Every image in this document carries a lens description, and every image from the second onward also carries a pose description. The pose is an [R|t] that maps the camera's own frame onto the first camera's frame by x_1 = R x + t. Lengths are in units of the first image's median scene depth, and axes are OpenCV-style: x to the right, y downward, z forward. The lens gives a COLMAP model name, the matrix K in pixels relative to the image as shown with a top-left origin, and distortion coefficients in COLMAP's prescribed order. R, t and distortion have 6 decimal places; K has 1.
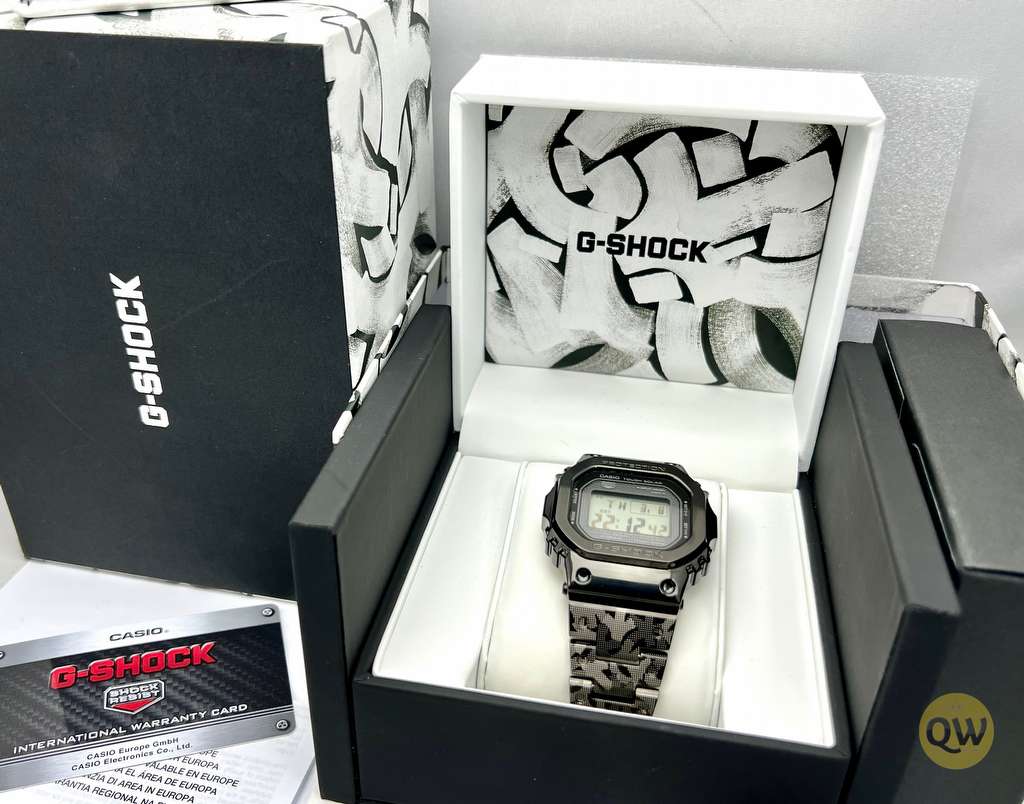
lens RADIAL K [[938.5, 0, 505.4], [0, 938.5, 398.4], [0, 0, 1]] dist [-0.014813, 0.000000]
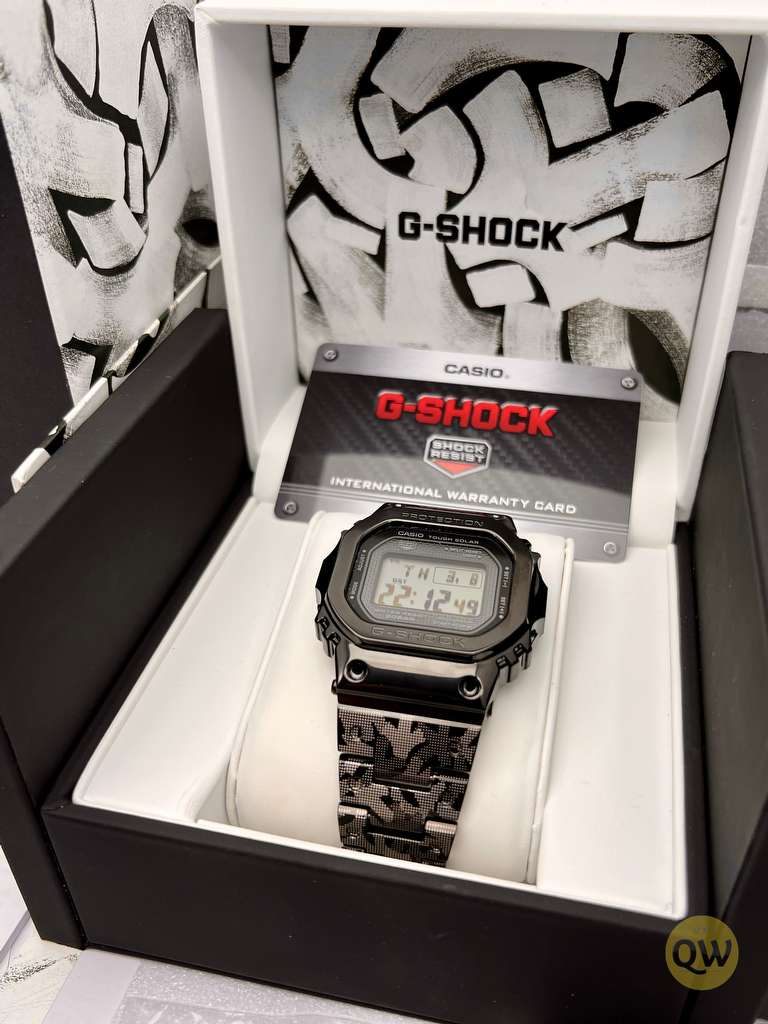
lens RADIAL K [[965.5, 0, 390.6], [0, 965.5, 517.1], [0, 0, 1]] dist [-0.026300, 0.000000]
pose [[0.999415, -0.001311, -0.034185, 0.108272], [0.004410, 0.995867, 0.090718, 0.000373], [0.033924, -0.090816, 0.995290, 0.205995]]
